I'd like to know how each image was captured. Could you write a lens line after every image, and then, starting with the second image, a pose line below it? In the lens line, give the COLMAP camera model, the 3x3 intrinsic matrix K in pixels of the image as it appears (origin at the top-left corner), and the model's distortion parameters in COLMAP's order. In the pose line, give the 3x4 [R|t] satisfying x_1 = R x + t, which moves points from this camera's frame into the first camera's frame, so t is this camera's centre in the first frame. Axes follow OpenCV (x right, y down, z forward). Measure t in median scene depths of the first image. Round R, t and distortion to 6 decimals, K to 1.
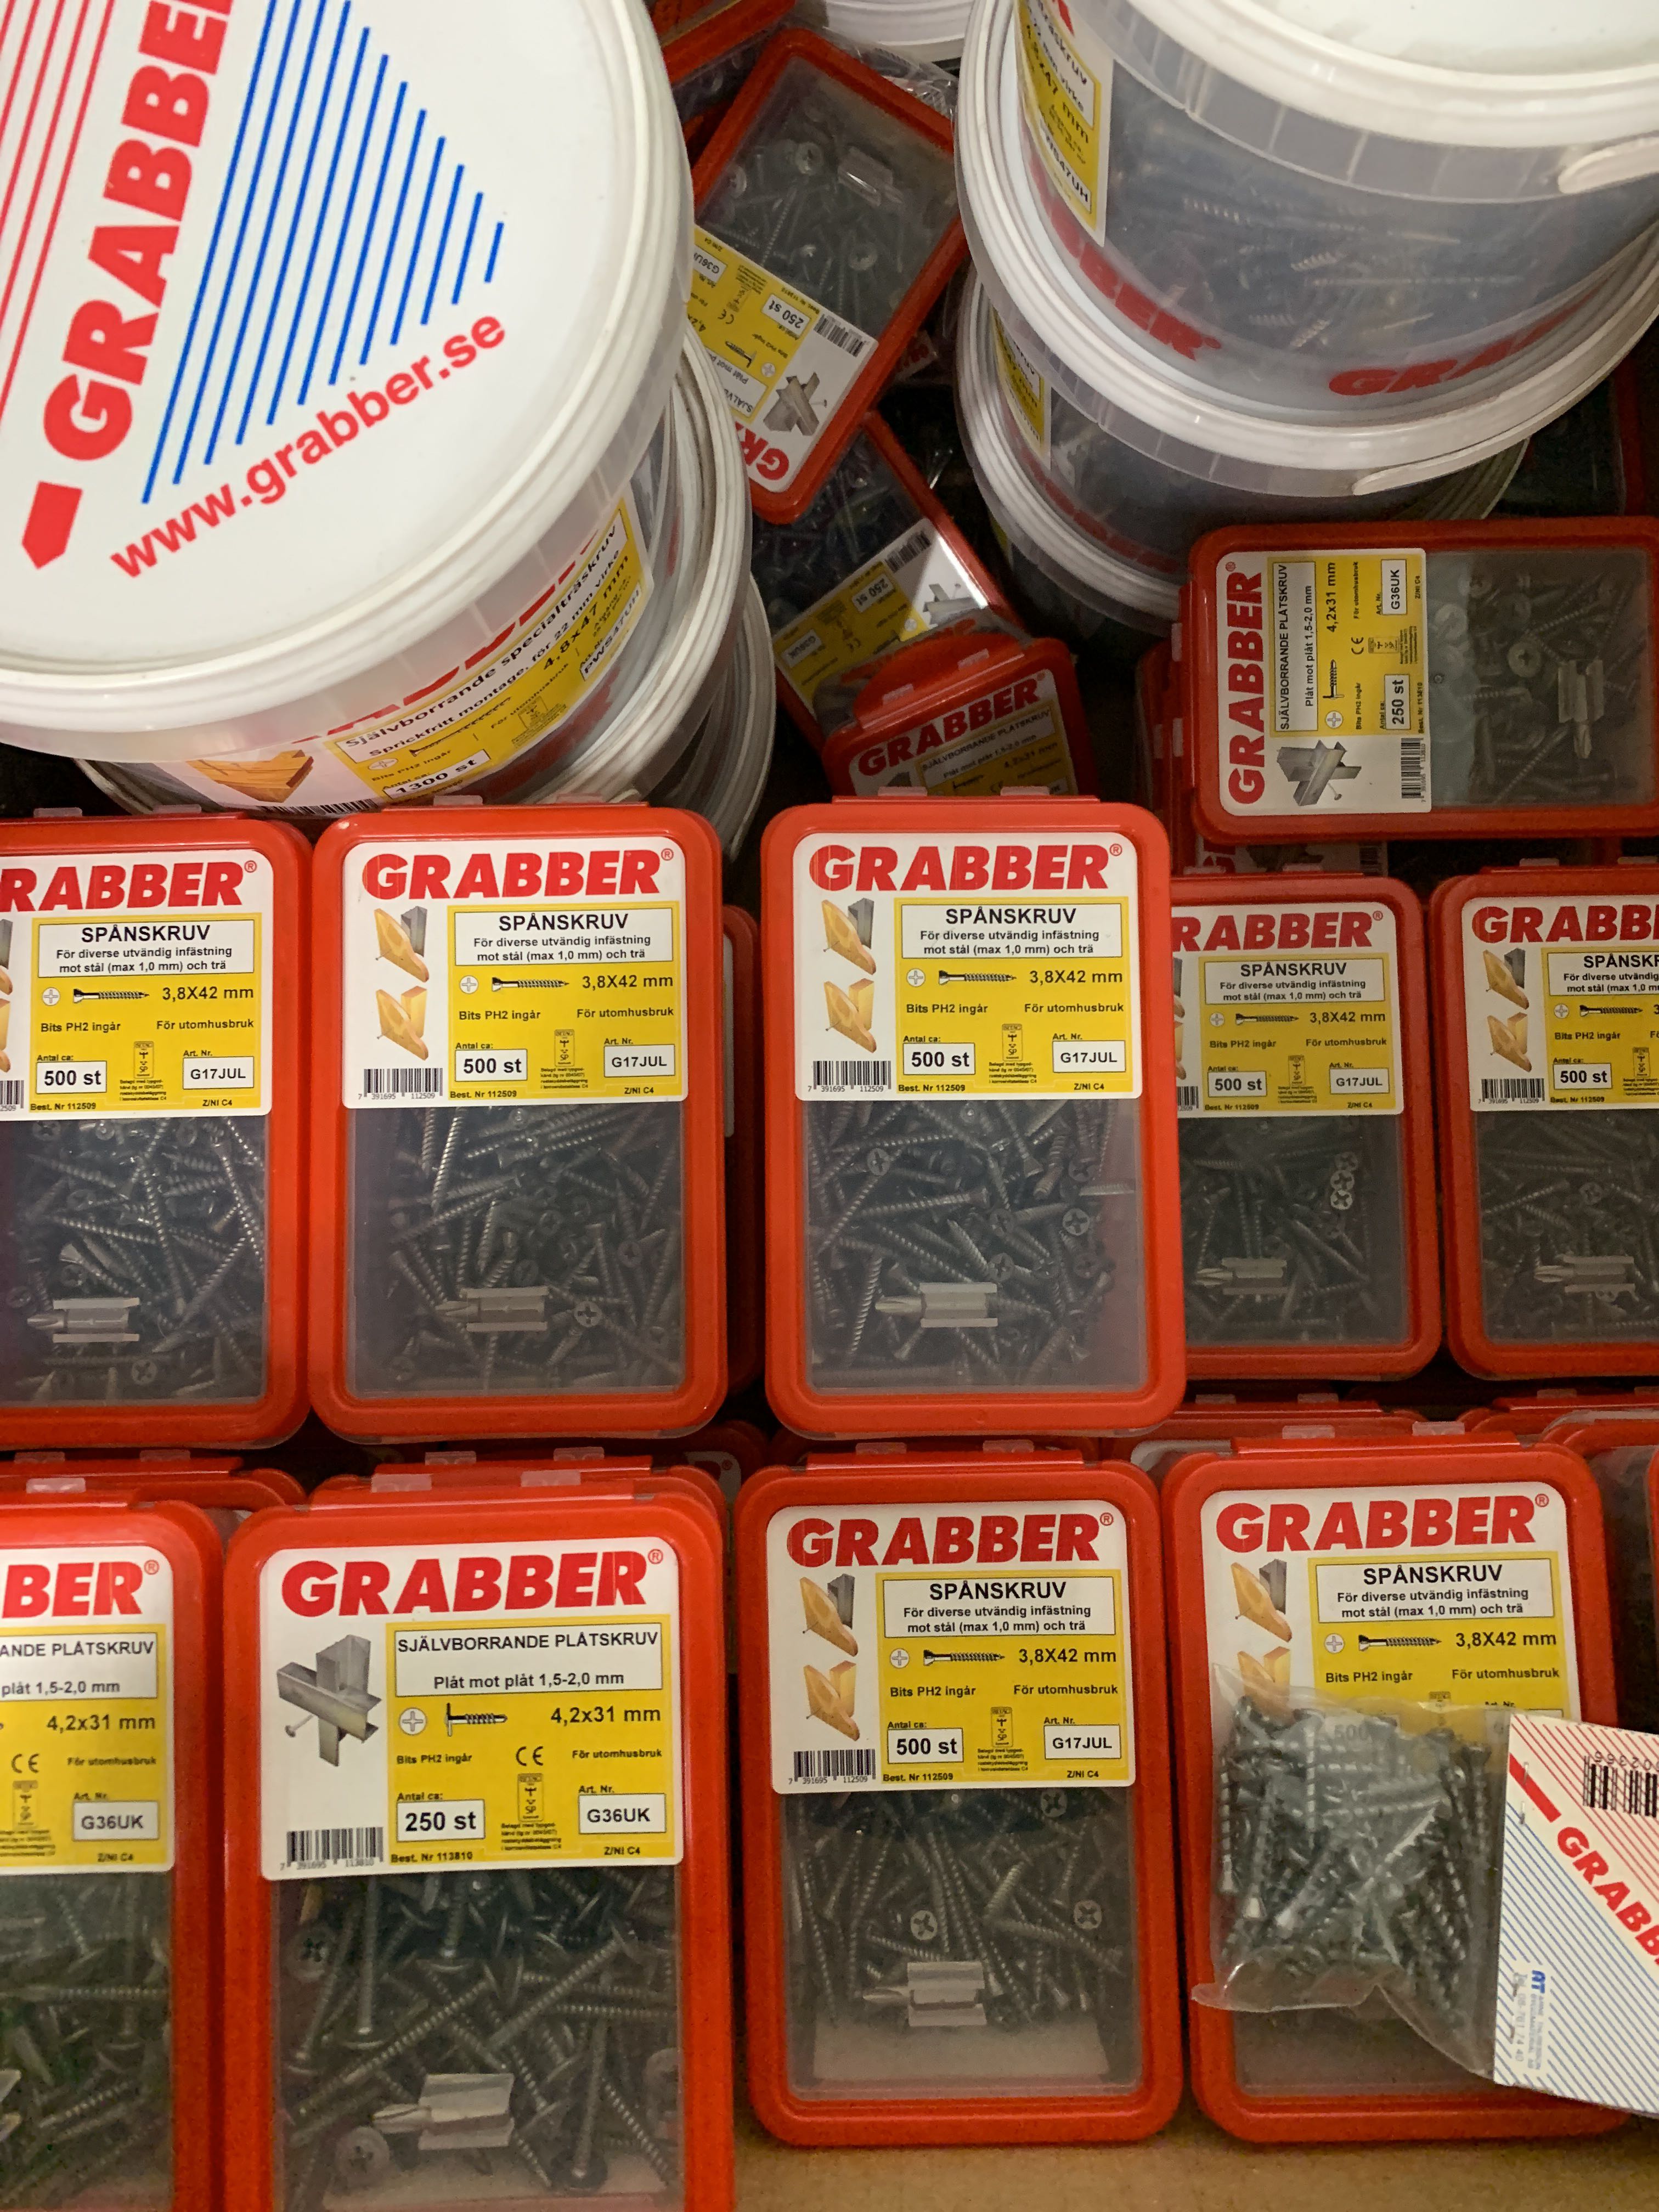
lens RADIAL K [[1554.2, 0, 829.5], [0, 1554.2, 1106.0], [0, 0, 1]] dist [0.078532, -0.094975]
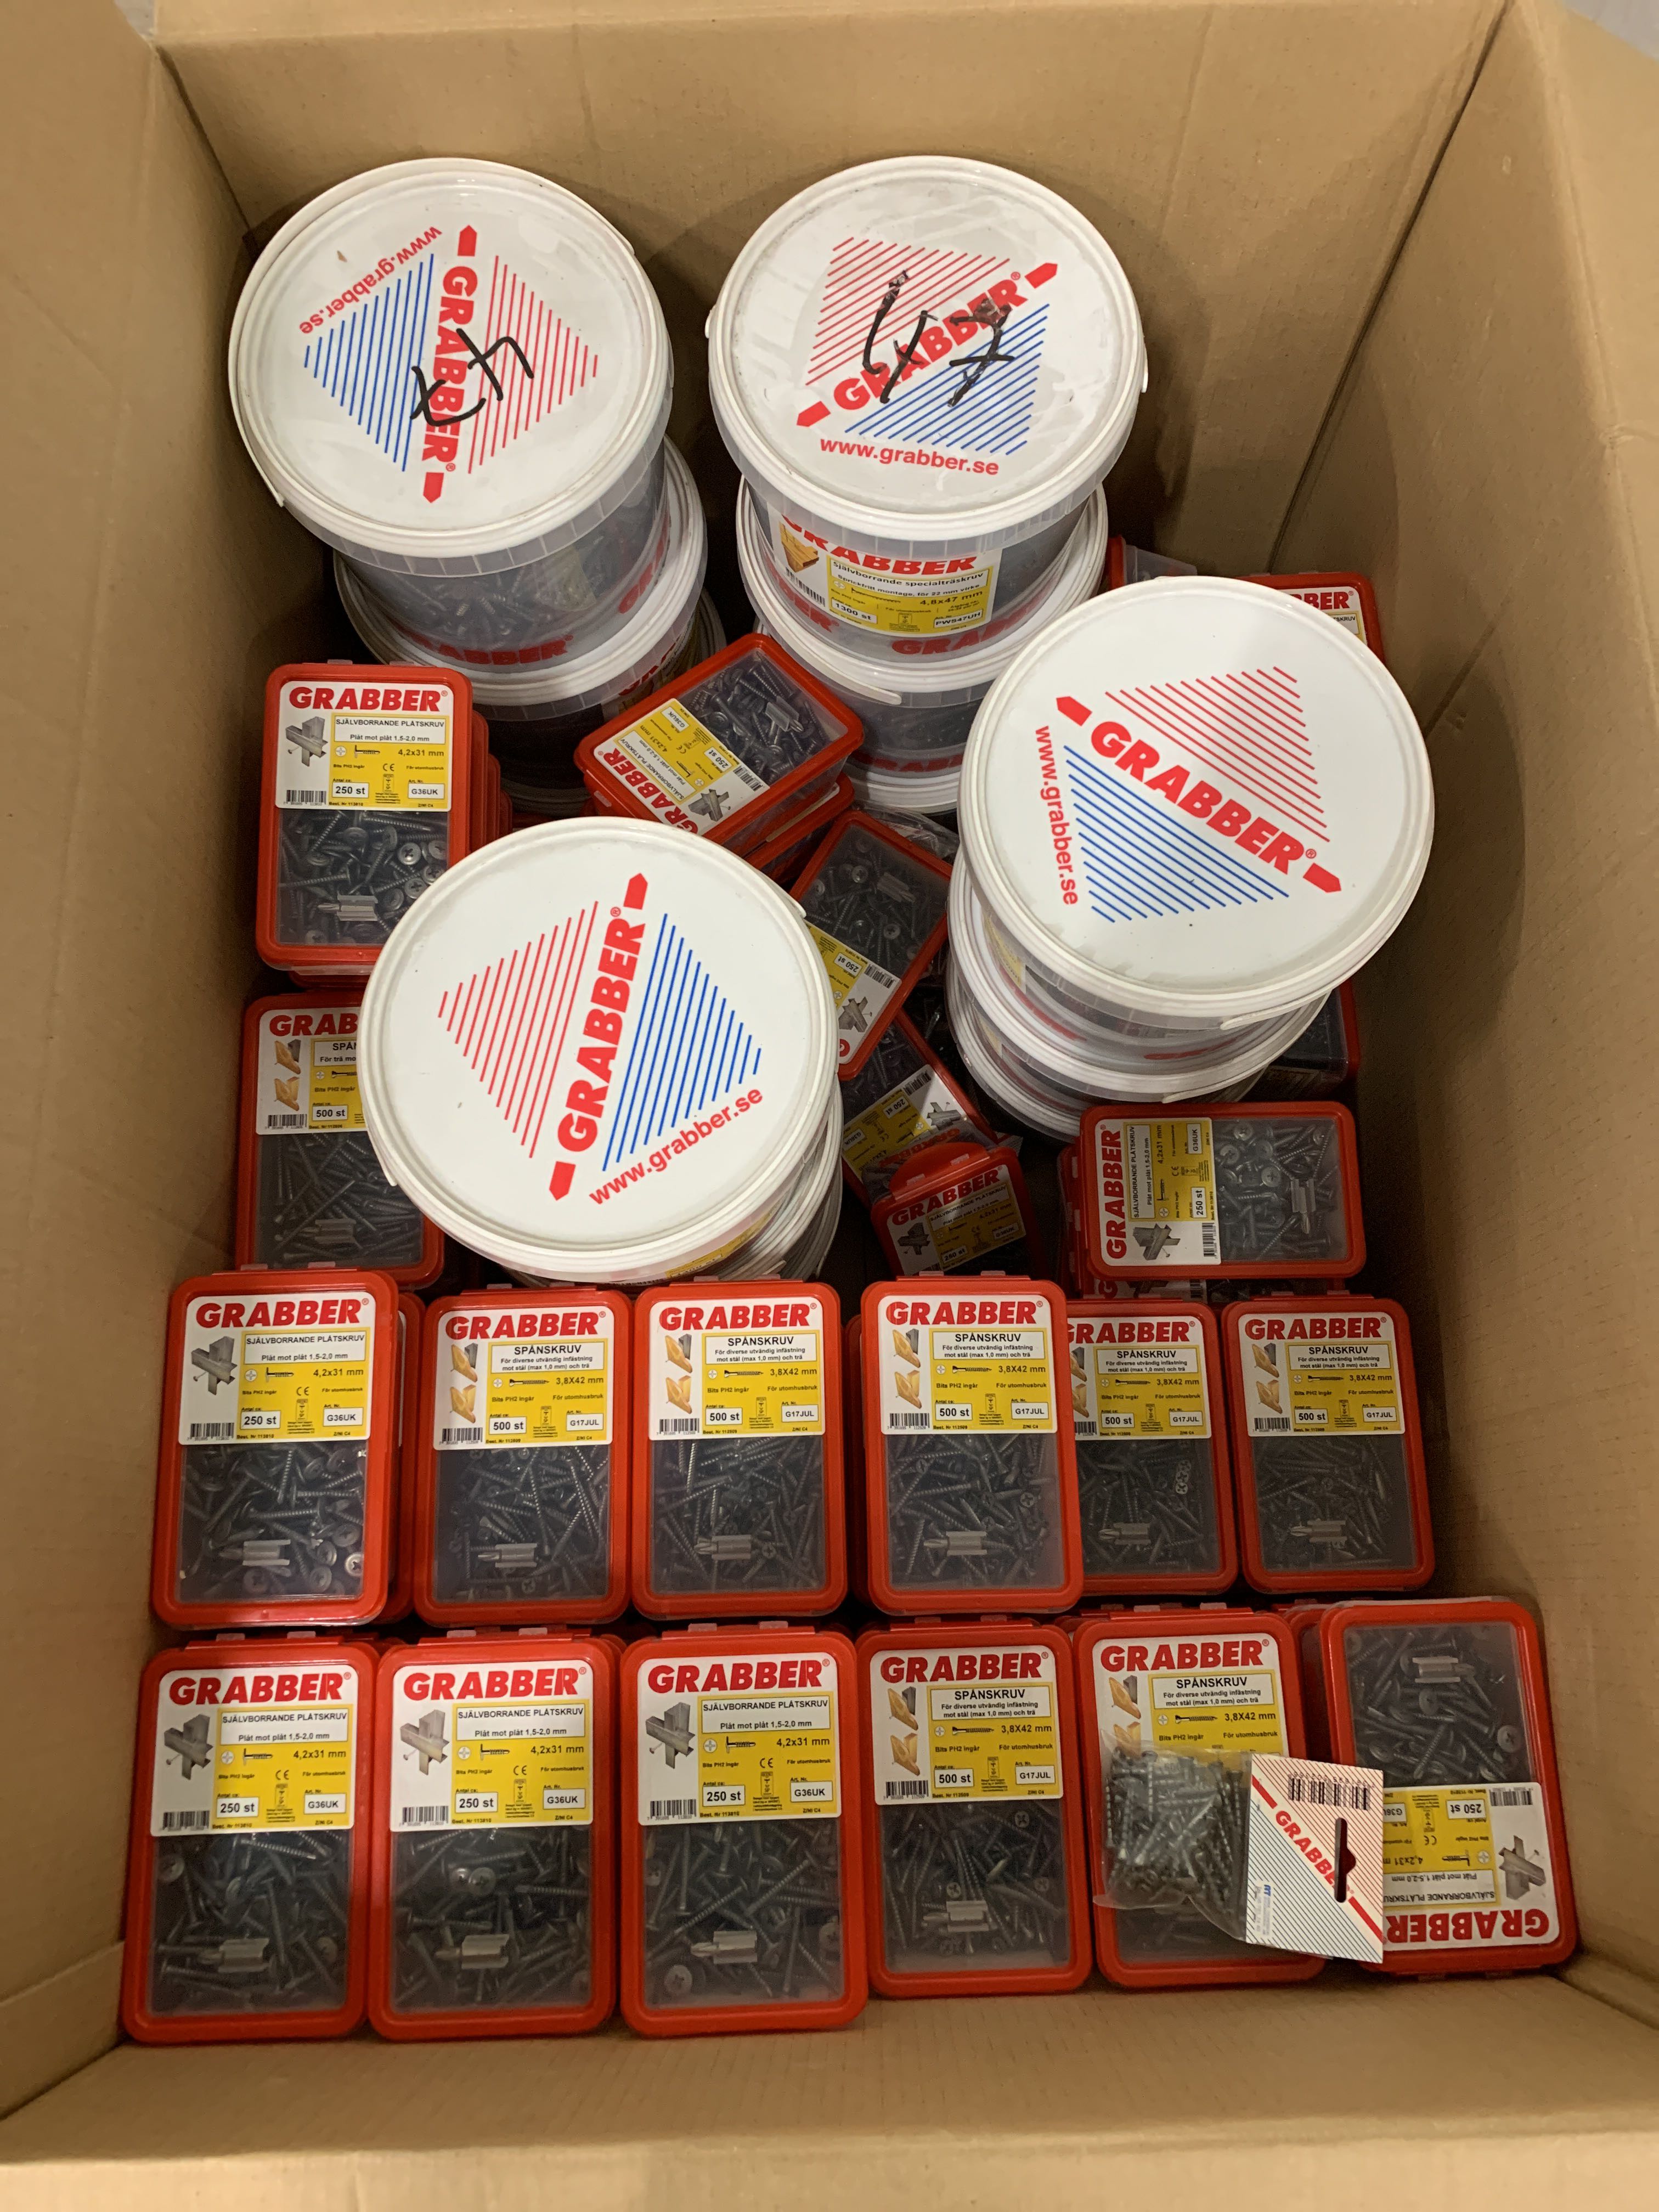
lens RADIAL K [[1706.1, 0, 829.5], [0, 1706.1, 1106.0], [0, 0, 1]] dist [0.185953, -0.531519]
pose [[0.999610, -0.001372, 0.027890, -0.145004], [0.006103, 0.985383, -0.170245, -0.042572], [-0.027249, 0.170349, 0.985007, -1.188973]]
